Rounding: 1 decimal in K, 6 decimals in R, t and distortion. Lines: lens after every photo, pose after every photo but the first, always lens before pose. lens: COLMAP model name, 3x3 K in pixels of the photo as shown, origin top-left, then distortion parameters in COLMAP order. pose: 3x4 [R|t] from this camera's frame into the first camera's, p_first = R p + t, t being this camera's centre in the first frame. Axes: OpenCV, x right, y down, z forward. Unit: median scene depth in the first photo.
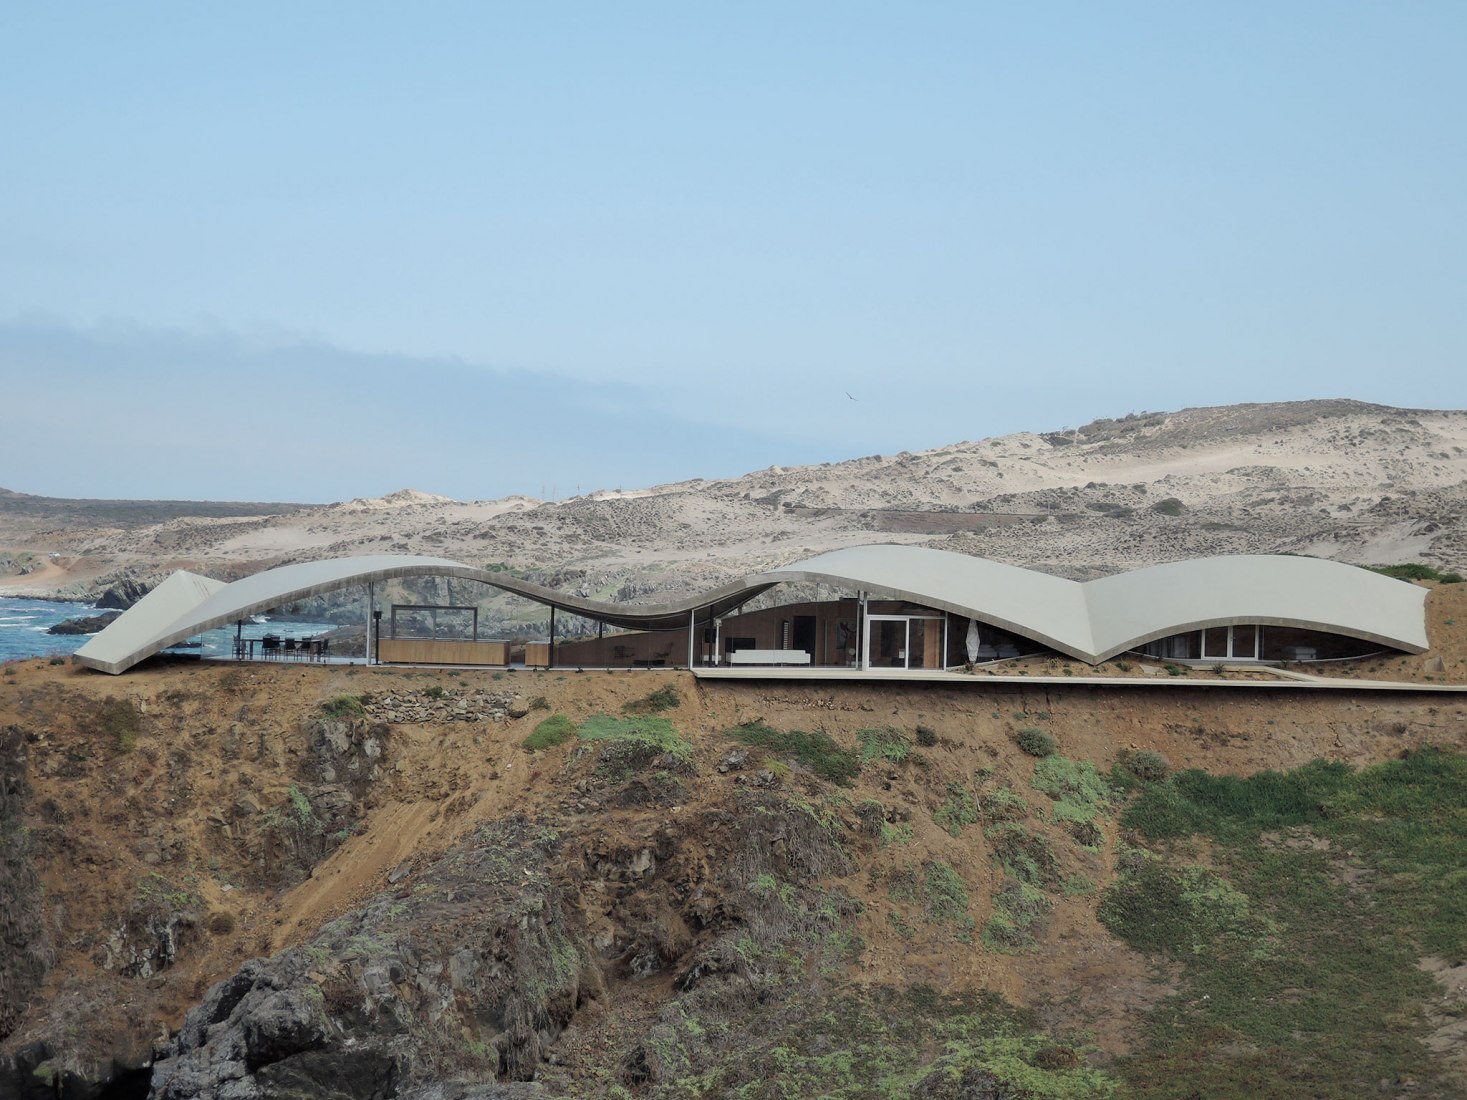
lens RADIAL K [[2624.7, 0, 733.5], [0, 2624.7, 550.0], [0, 0, 1]] dist [-0.051447, 0.096542]
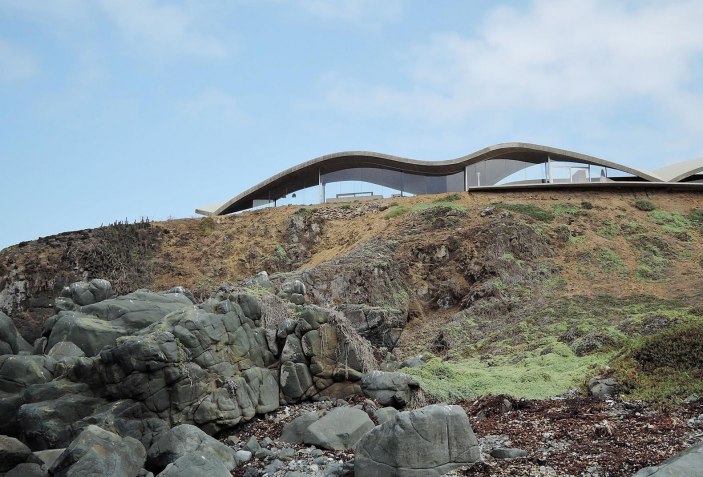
lens RADIAL K [[667.1, 0, 351.5], [0, 667.1, 238.5], [0, 0, 1]] dist [-0.051405, 0.085904]
pose [[0.974741, -0.070790, -0.211820, 0.004716], [0.027118, 0.978934, -0.202368, 0.199706], [0.221684, 0.191513, 0.956127, 0.503919]]
